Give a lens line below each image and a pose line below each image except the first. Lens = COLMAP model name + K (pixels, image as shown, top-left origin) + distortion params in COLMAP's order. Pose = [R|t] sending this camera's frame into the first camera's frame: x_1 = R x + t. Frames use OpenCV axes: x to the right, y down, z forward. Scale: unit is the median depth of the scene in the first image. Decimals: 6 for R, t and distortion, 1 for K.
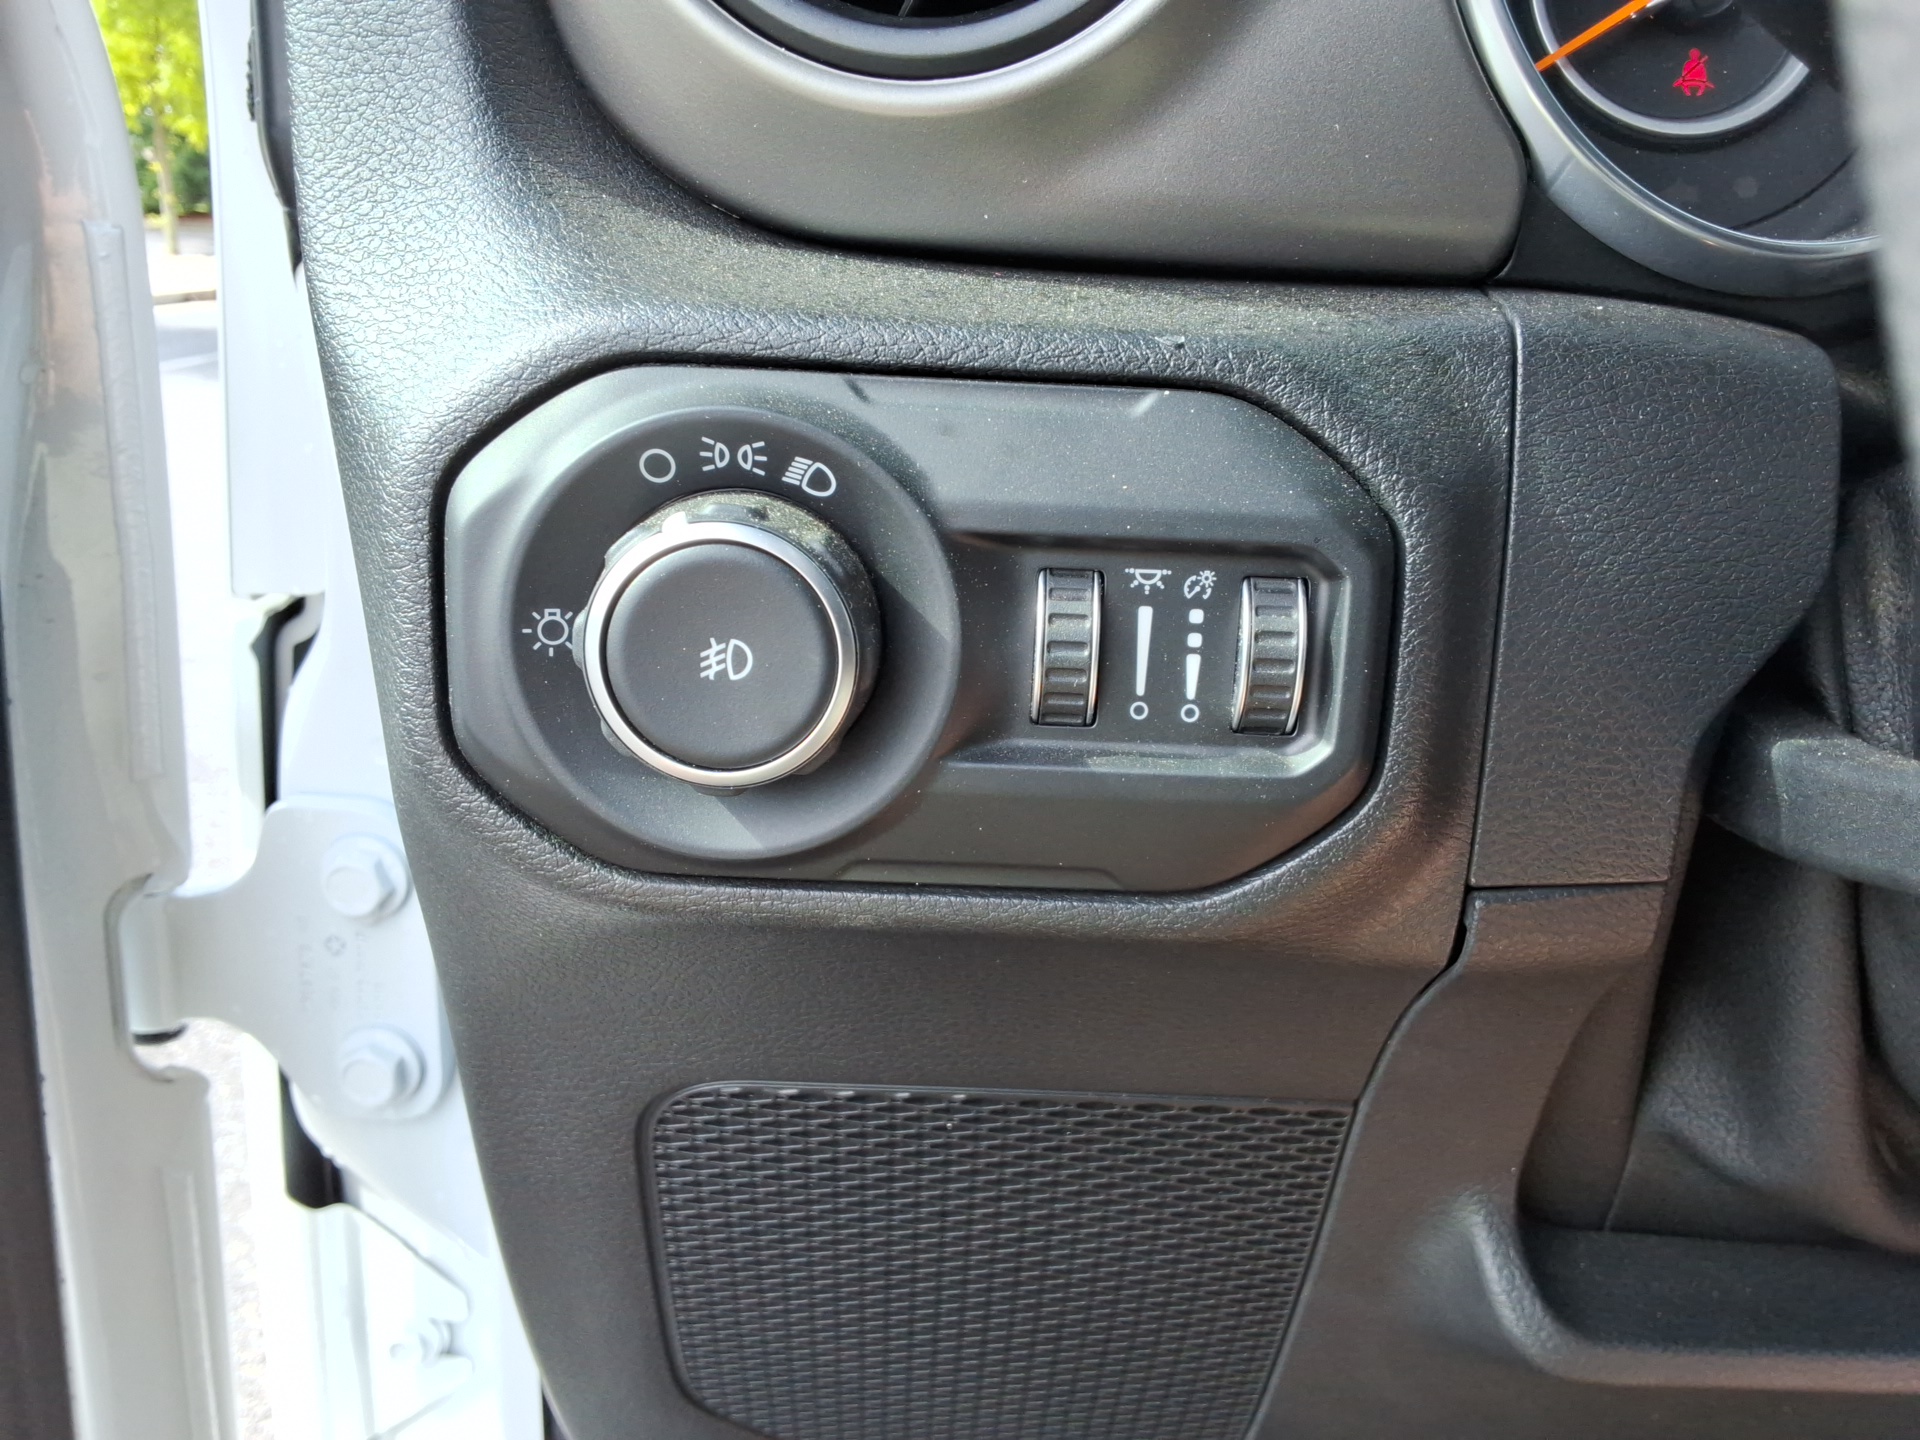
lens RADIAL K [[1540.4, 0, 959.8], [0, 1540.4, 719.8], [0, 0, 1]] dist [0.122930, -0.190904]
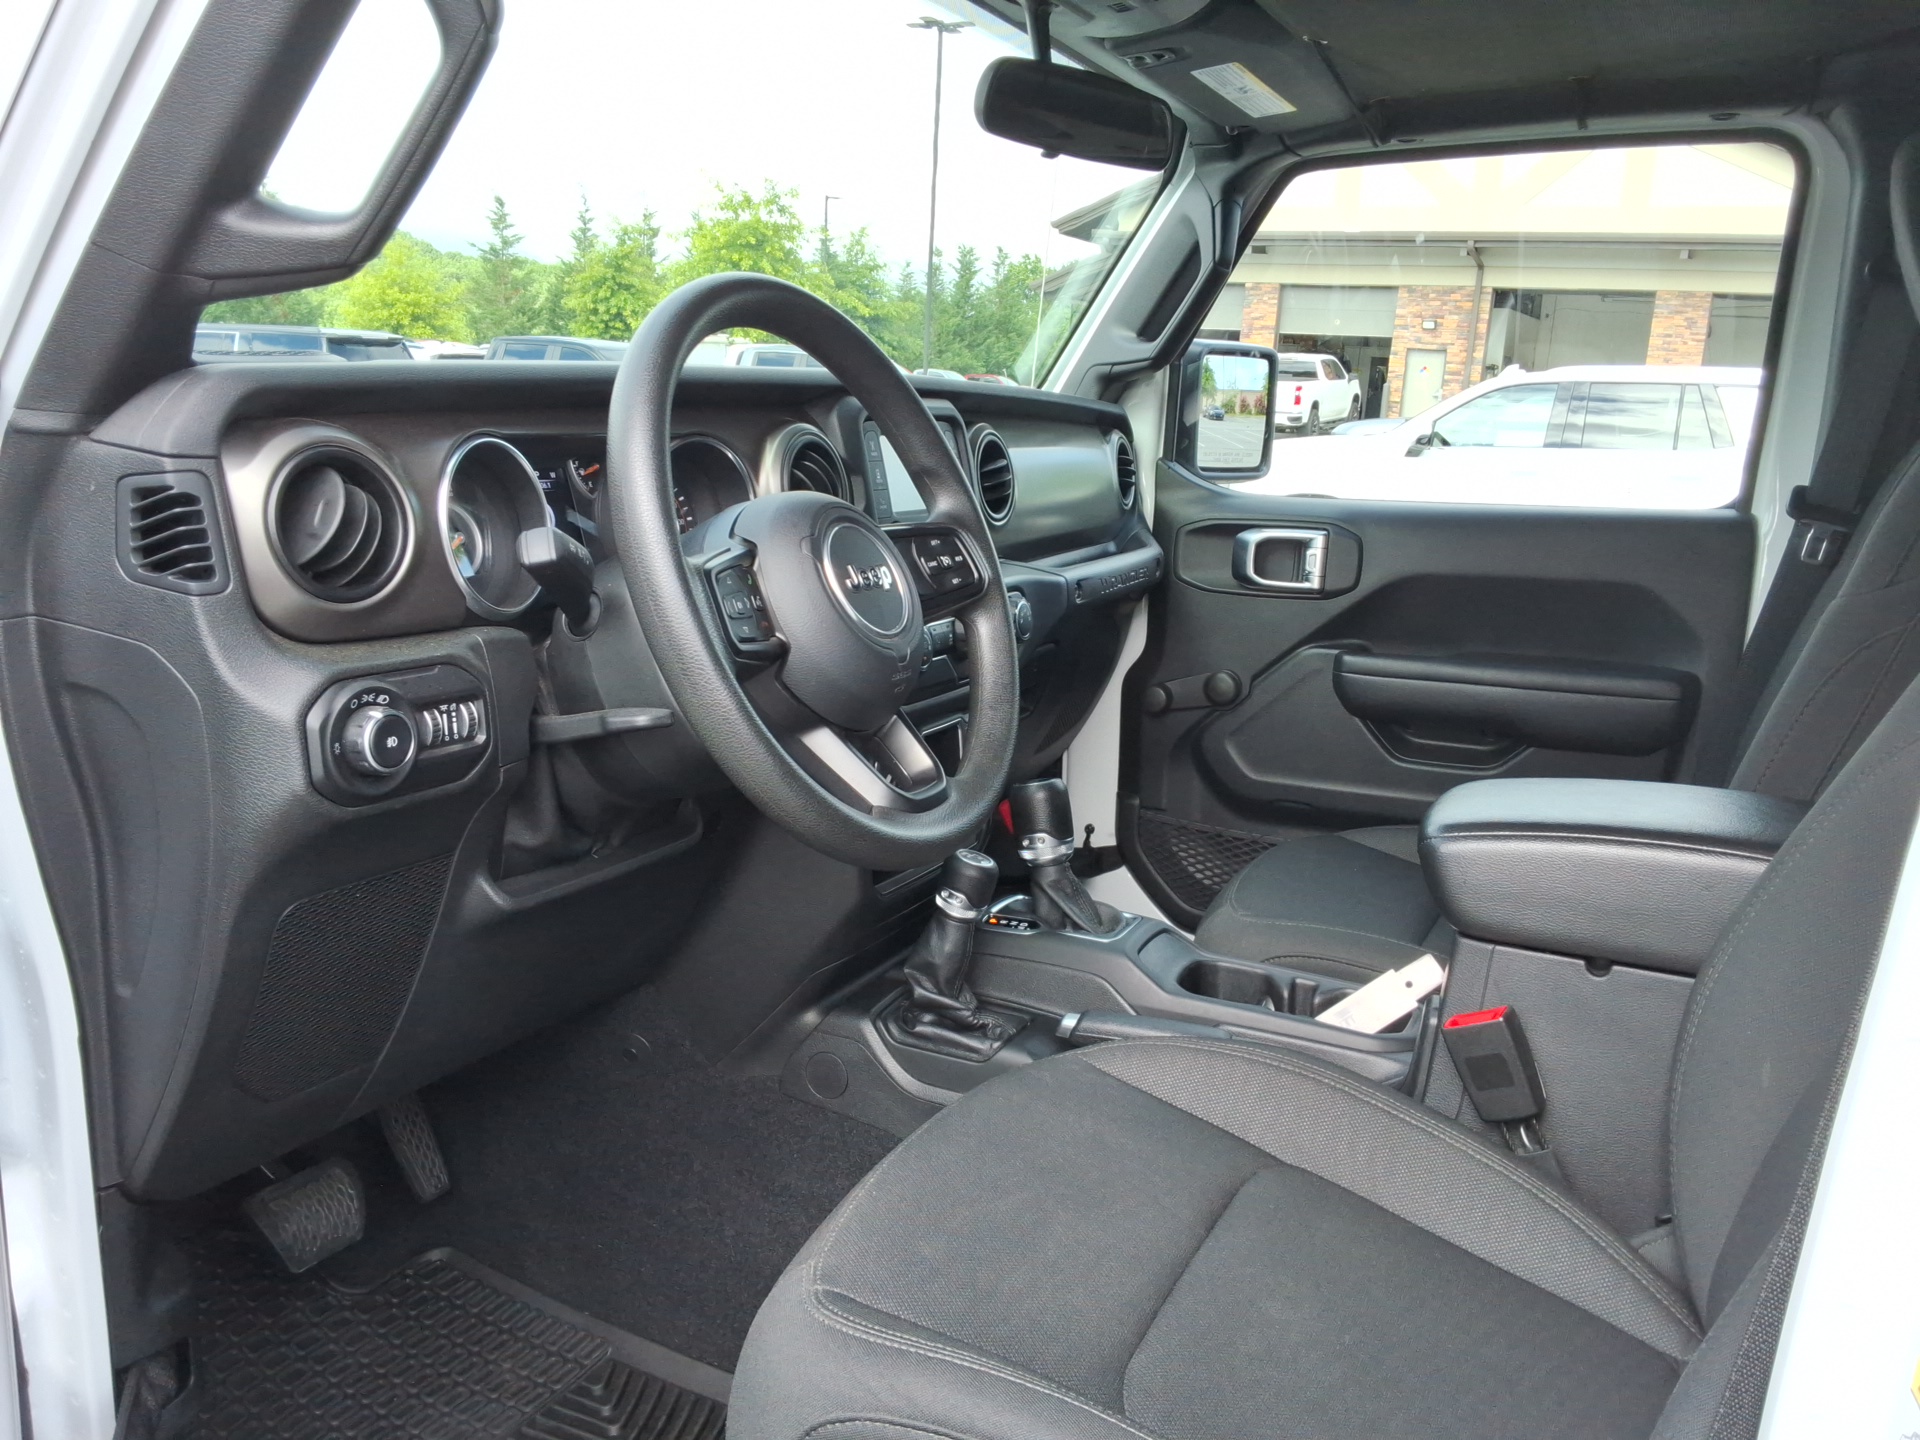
lens RADIAL K [[1540.4, 0, 972.7], [0, 1540.4, 703.7], [0, 0, 1]] dist [0.122930, -0.190904]
pose [[0.457858, -0.187088, 0.869117, -2.961745], [0.254681, 0.964236, 0.073395, -0.044425], [-0.851765, 0.187743, 0.489131, -2.374636]]
